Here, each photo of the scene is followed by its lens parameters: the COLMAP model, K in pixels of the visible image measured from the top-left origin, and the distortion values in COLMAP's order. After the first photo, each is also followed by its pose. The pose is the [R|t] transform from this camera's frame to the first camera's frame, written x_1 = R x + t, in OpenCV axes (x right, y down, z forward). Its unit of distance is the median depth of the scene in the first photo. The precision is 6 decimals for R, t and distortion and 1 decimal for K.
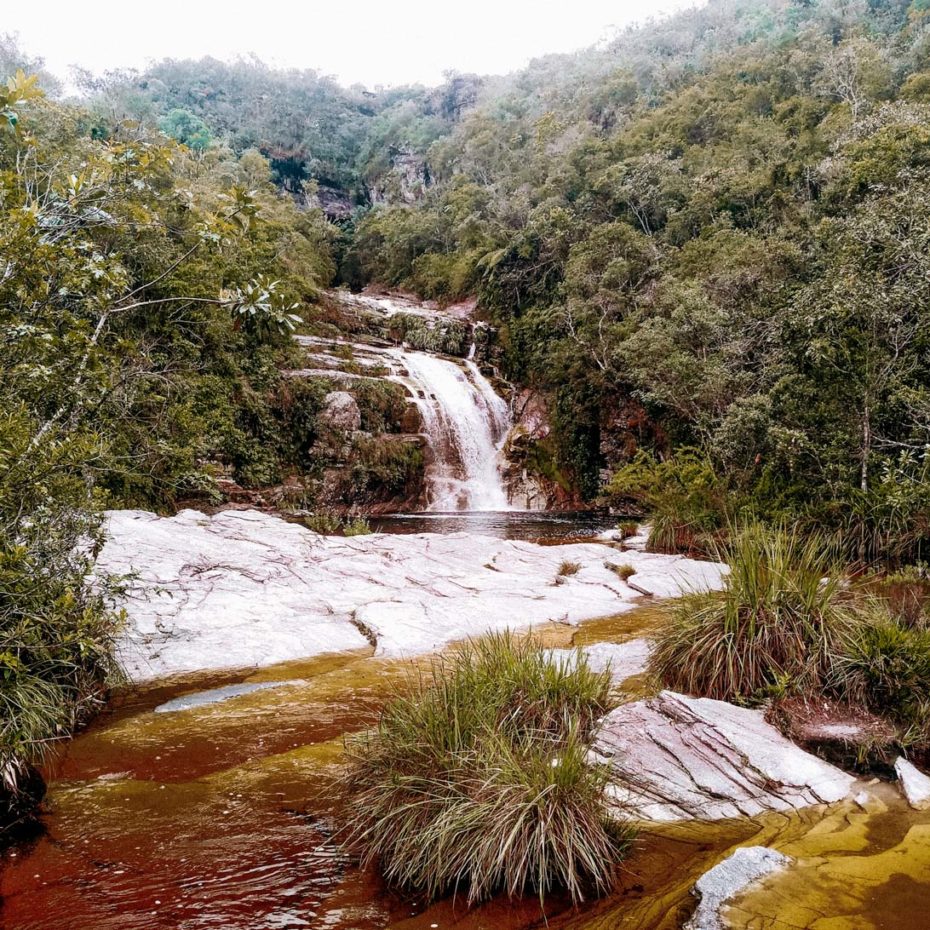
lens RADIAL K [[2093.5, 0, 465.0], [0, 2093.5, 465.0], [0, 0, 1]] dist [1.047344, -11.414774]
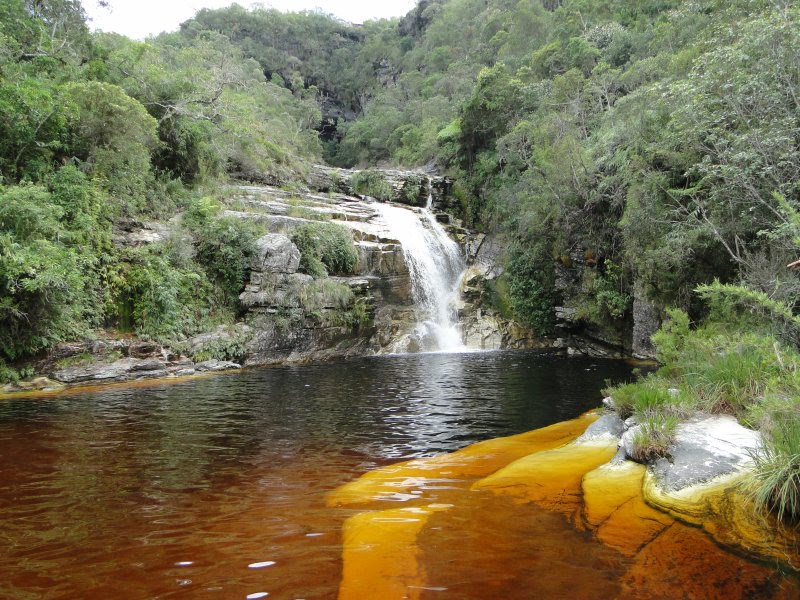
lens RADIAL K [[851.0, 0, 400.0], [0, 851.0, 300.0], [0, 0, 1]] dist [0.006149, -0.001152]
pose [[0.995448, -0.030258, -0.090371, 0.027589], [0.029451, 0.999514, -0.010255, 0.000788], [0.090638, 0.007547, 0.995855, 0.579973]]
